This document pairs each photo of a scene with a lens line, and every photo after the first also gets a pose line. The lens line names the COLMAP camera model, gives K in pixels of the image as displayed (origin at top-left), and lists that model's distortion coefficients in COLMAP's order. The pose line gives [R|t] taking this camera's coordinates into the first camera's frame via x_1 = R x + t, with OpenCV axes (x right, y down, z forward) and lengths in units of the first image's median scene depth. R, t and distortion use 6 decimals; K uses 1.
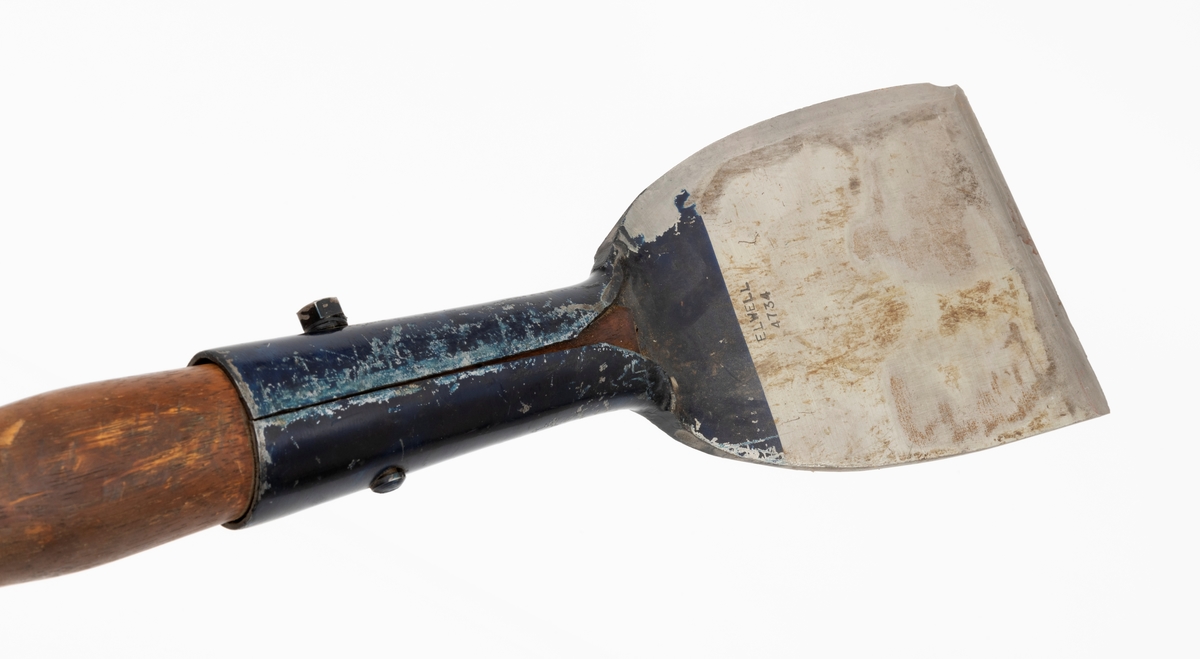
lens RADIAL K [[2131.0, 0, 598.4], [0, 2131.0, 329.1], [0, 0, 1]] dist [-0.013821, 0.000000]
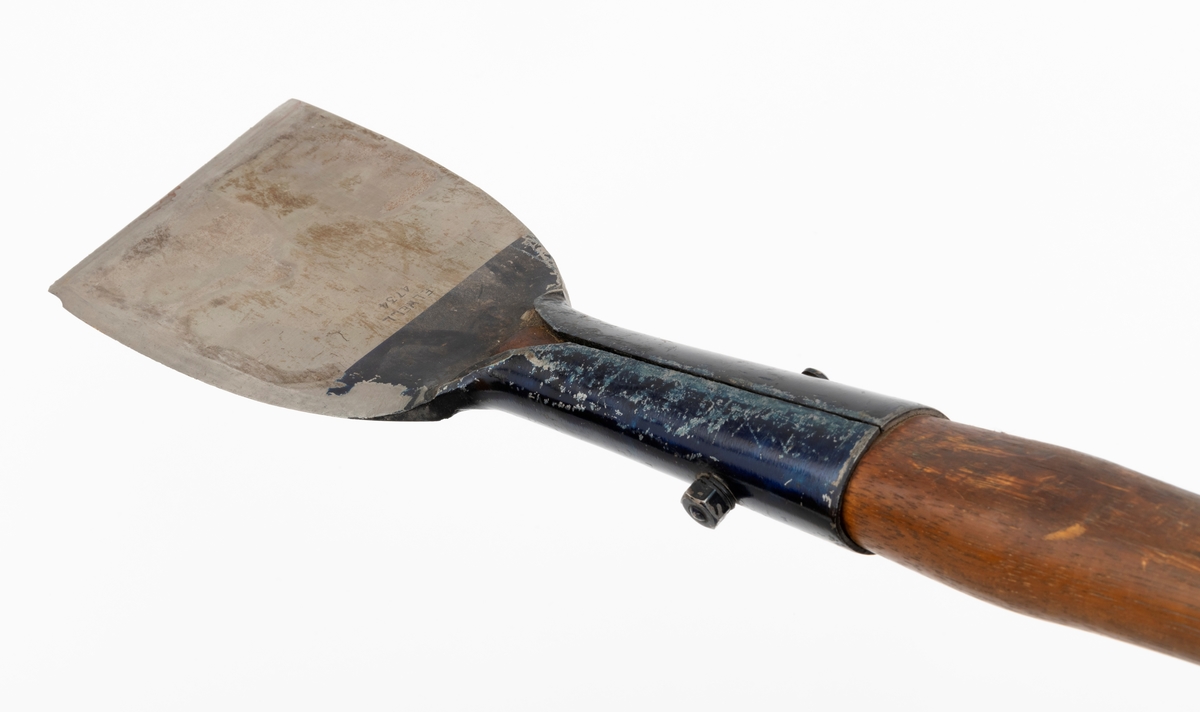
lens RADIAL K [[2120.6, 0, 600.1], [0, 2120.6, 355.4], [0, 0, 1]] dist [-0.010093, 0.000000]
pose [[-0.444852, -0.835365, 0.322912, -0.309643], [0.836520, -0.258768, 0.482985, -0.420524], [-0.319909, 0.484979, 0.813913, 0.170376]]
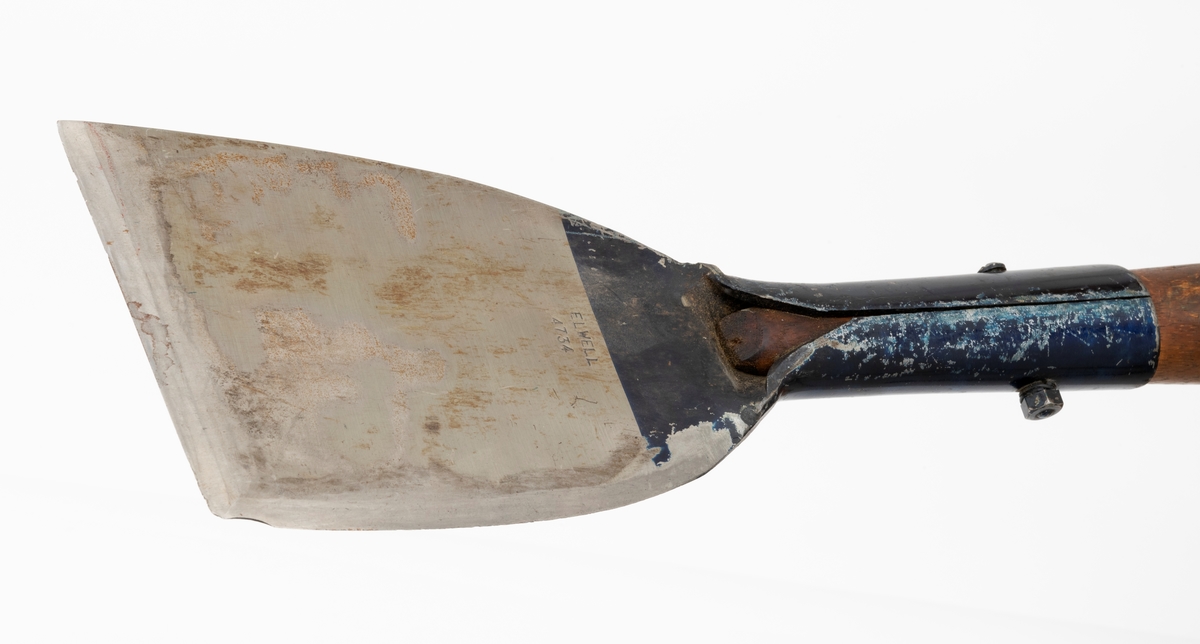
lens RADIAL K [[2050.0, 0, 599.2], [0, 2050.0, 321.8], [0, 0, 1]] dist [-0.007506, 0.000000]
pose [[-0.507810, -0.602537, -0.615694, 0.615077], [-0.217101, -0.602125, 0.768318, -0.680668], [-0.833664, 0.523827, 0.174954, 0.837540]]
